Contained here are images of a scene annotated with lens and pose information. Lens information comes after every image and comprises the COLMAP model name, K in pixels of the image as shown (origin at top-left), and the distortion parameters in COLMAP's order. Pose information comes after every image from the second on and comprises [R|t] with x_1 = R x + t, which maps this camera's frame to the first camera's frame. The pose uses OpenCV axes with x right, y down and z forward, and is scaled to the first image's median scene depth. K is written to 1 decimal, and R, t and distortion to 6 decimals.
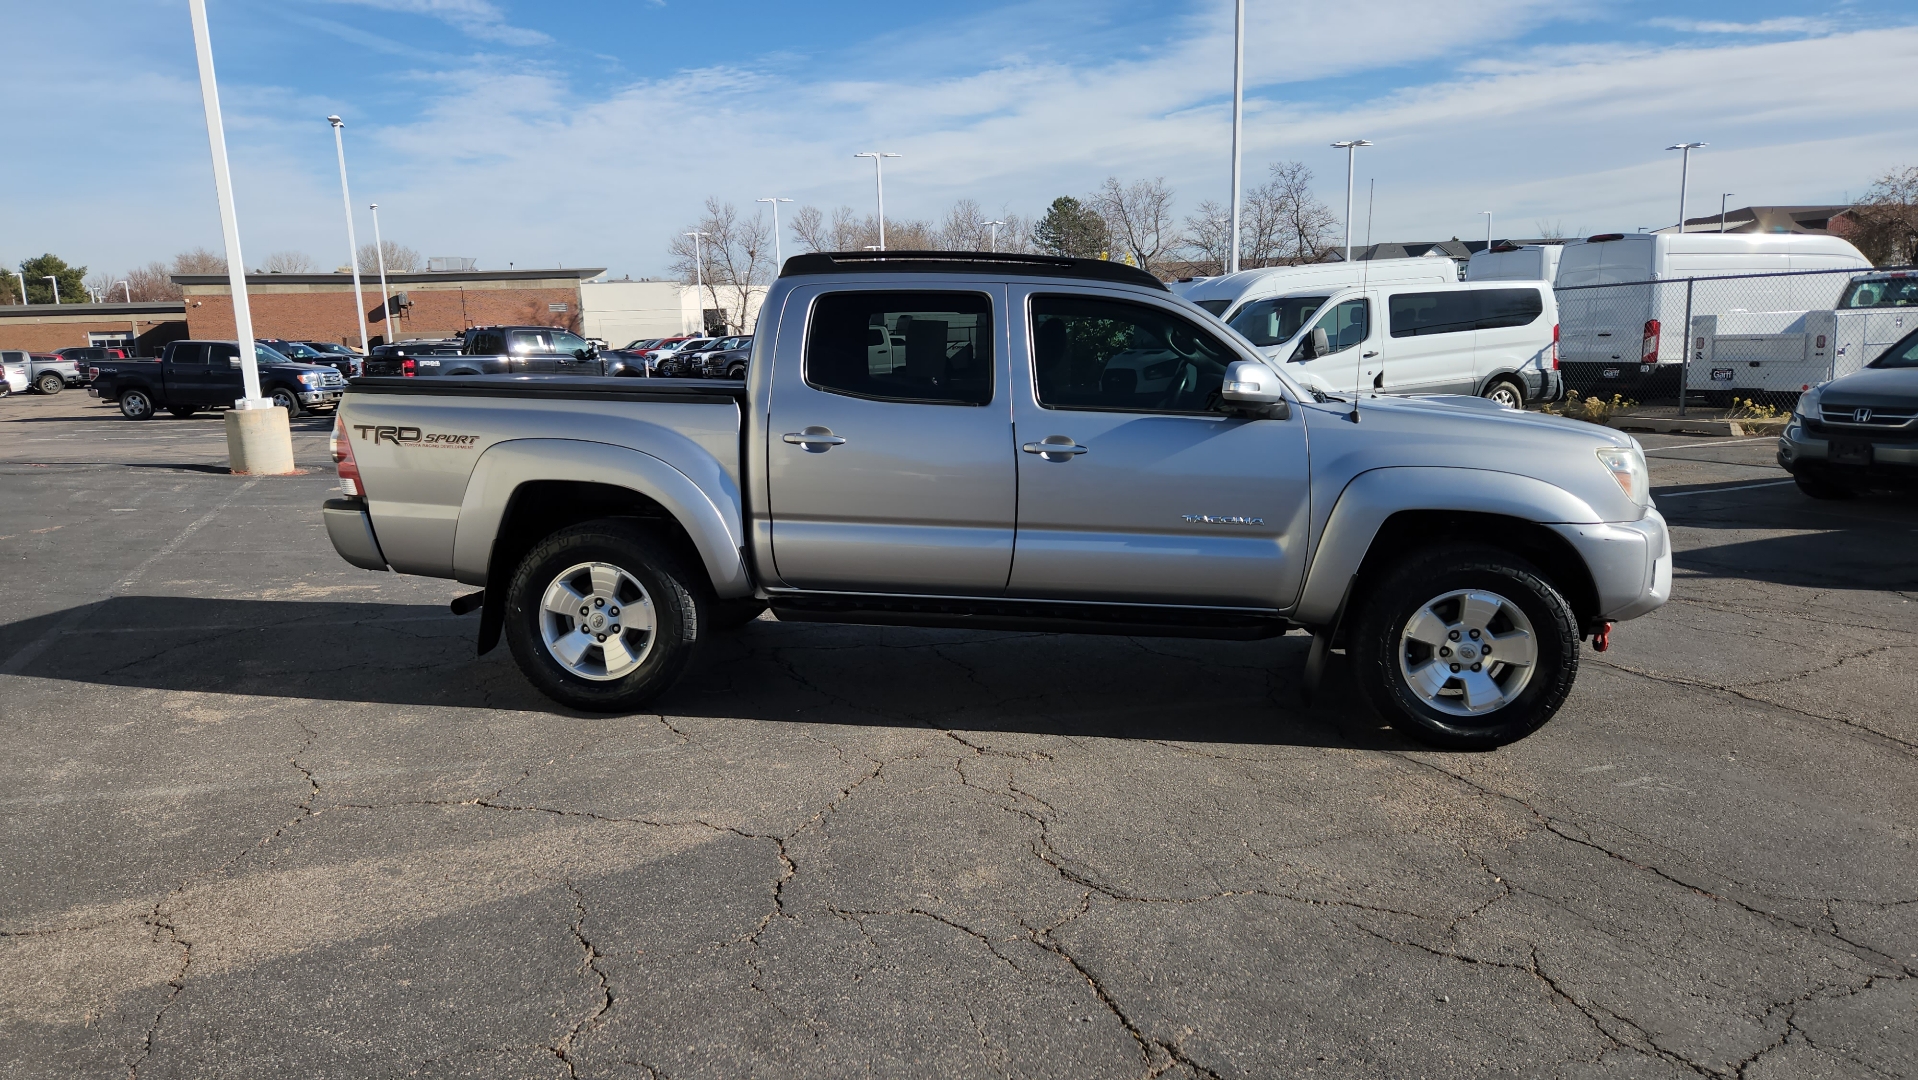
lens RADIAL K [[1291.3, 0, 908.9], [0, 1291.3, 515.3], [0, 0, 1]] dist [0.070873, -0.056542]
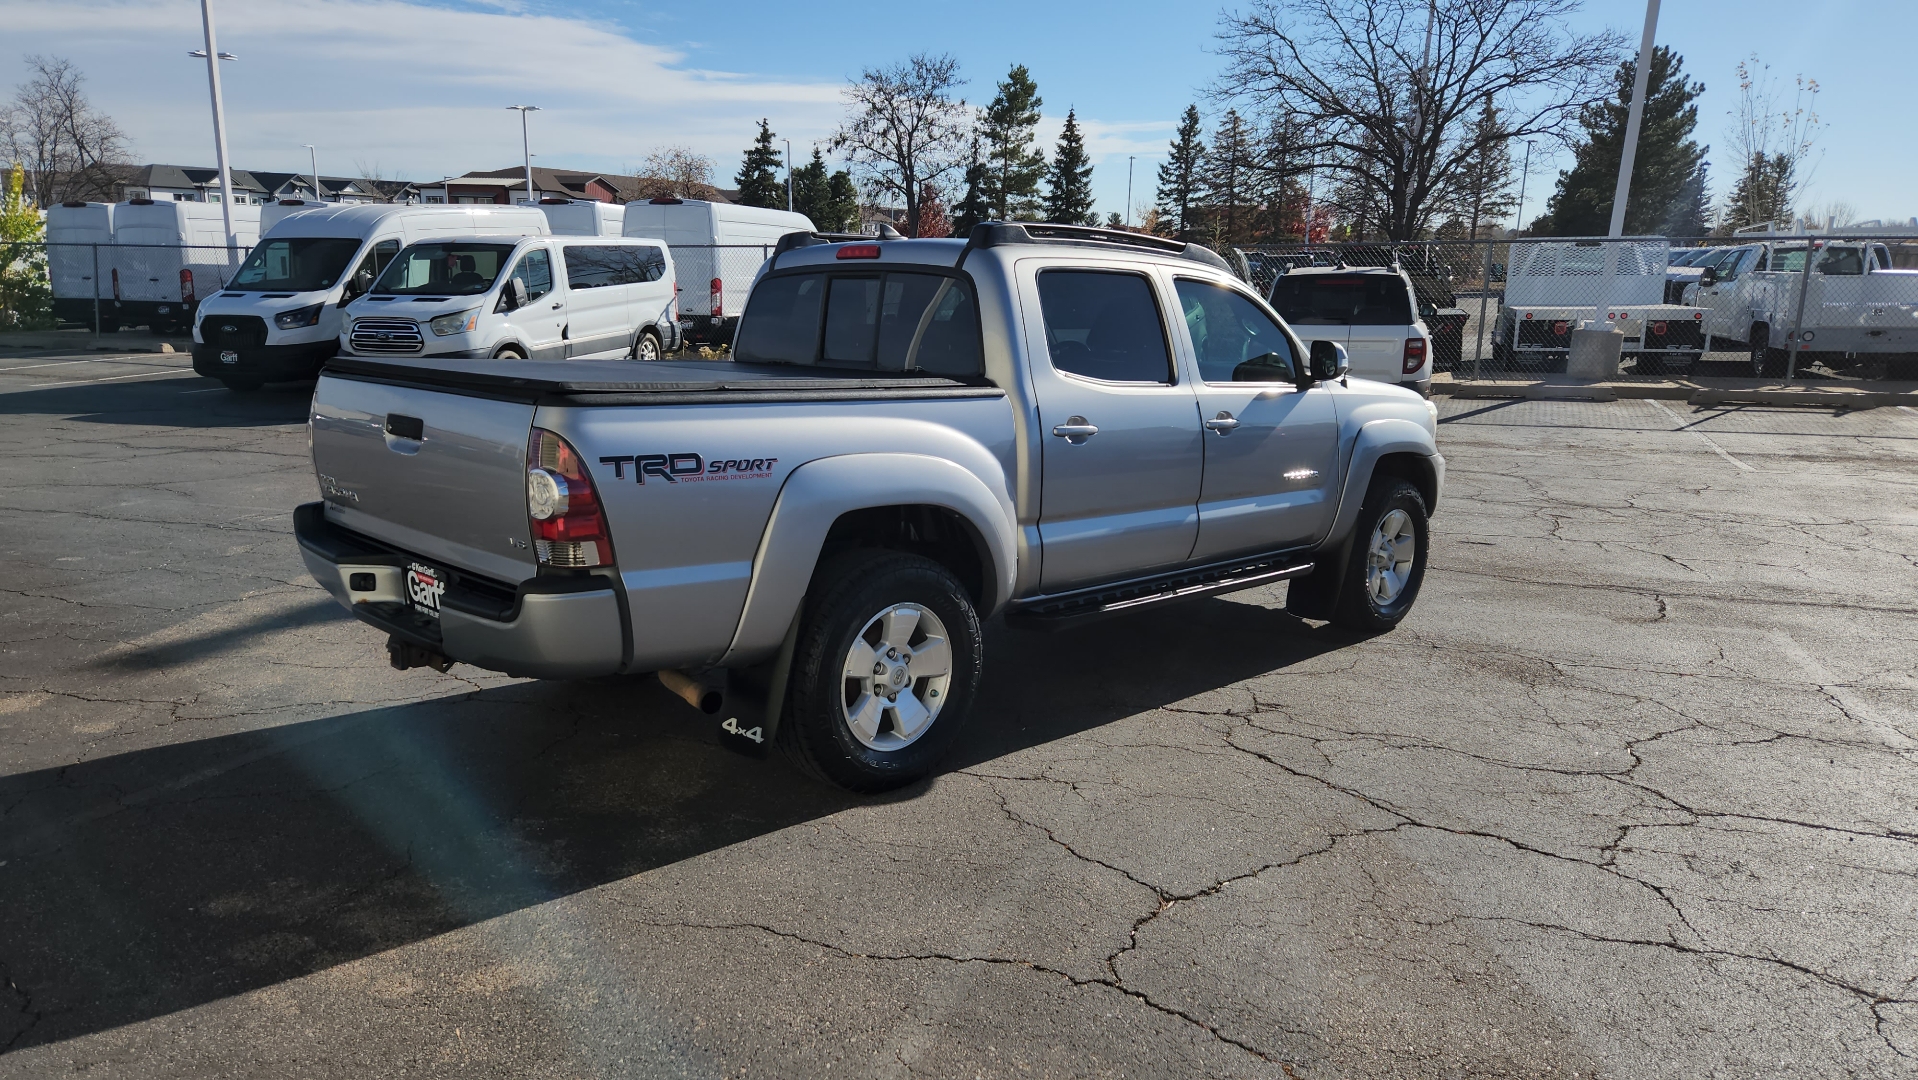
lens RADIAL K [[1289.6, 0, 928.7], [0, 1289.6, 541.2], [0, 0, 1]] dist [0.079770, -0.064154]
pose [[0.629810, -0.132395, 0.765383, -0.821007], [0.082099, 0.991194, 0.103899, -0.081792], [-0.772399, -0.002599, 0.635133, 0.477416]]
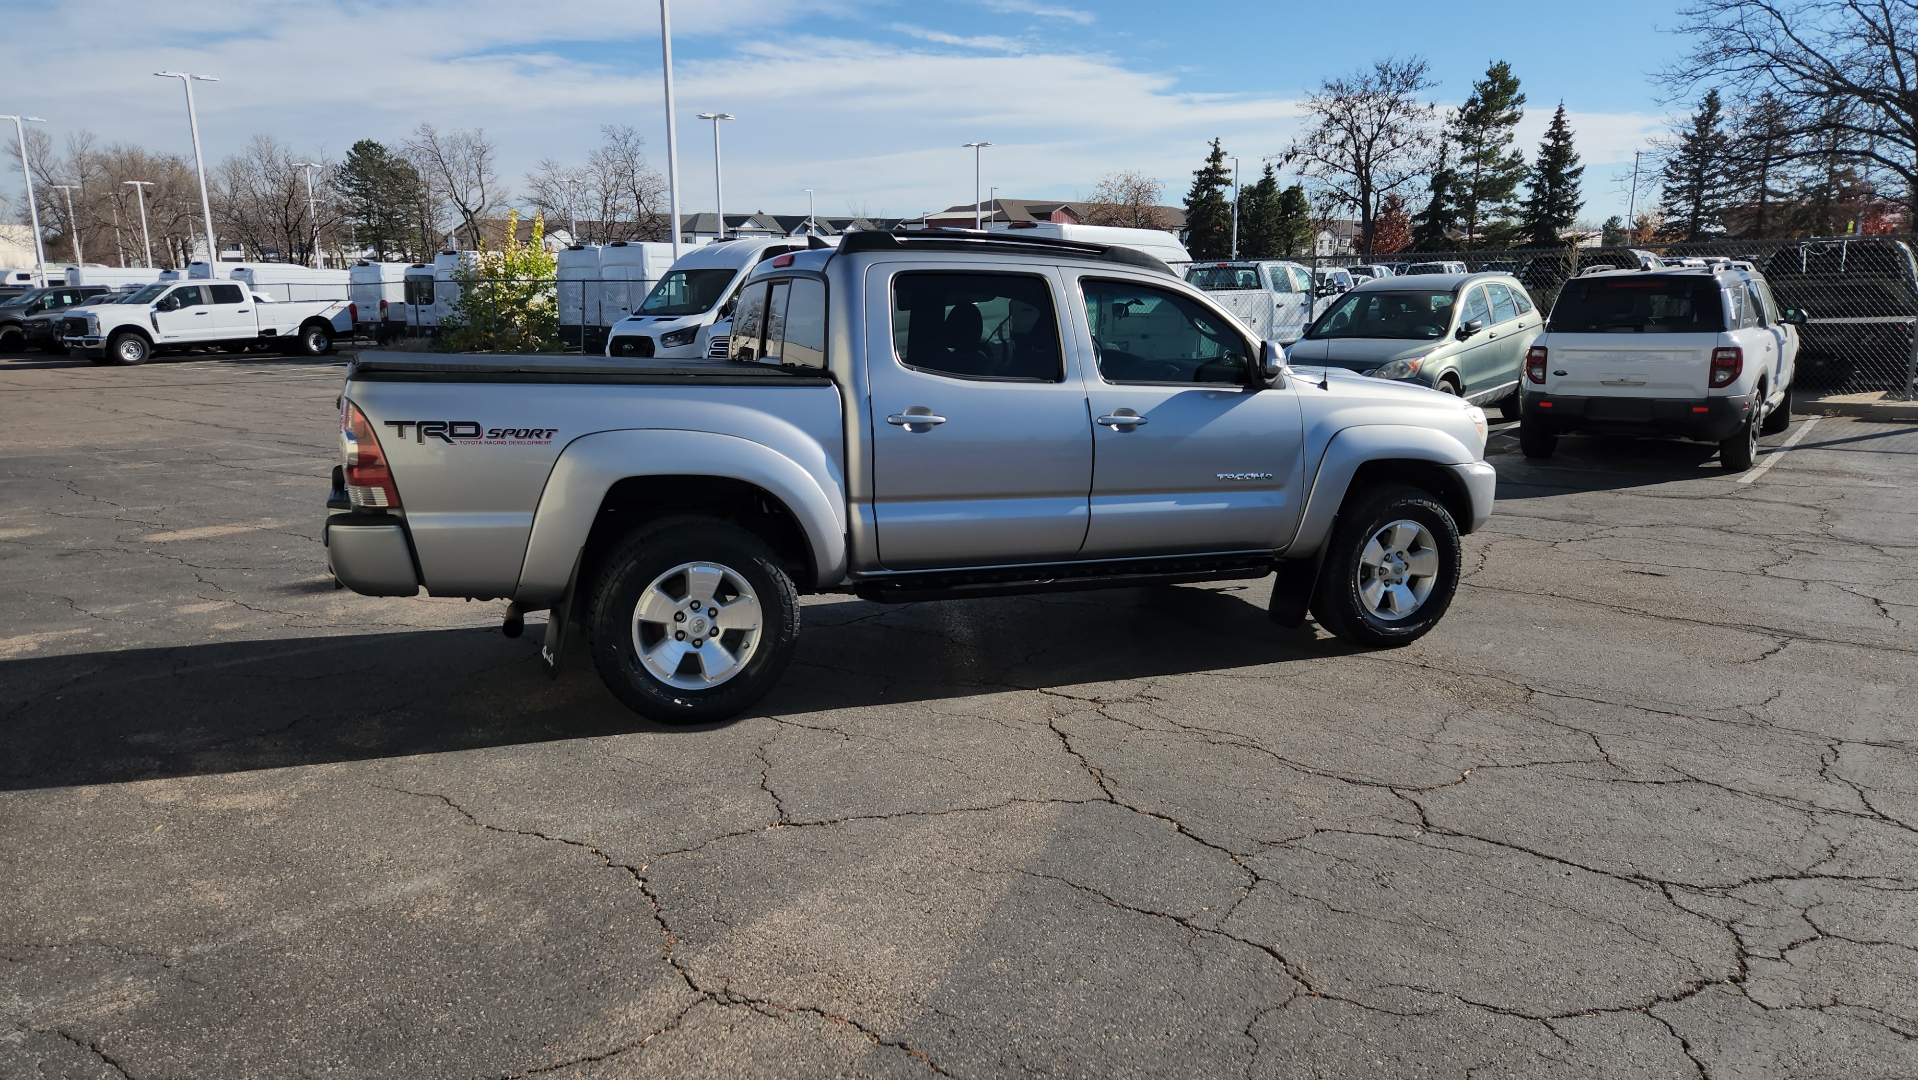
lens RADIAL K [[1289.6, 0, 928.7], [0, 1289.6, 541.2], [0, 0, 1]] dist [0.079770, -0.064154]
pose [[0.863237, -0.080889, 0.498276, -0.548563], [0.057391, 0.996404, 0.062326, -0.025871], [-0.501525, -0.025205, 0.864776, 0.123681]]
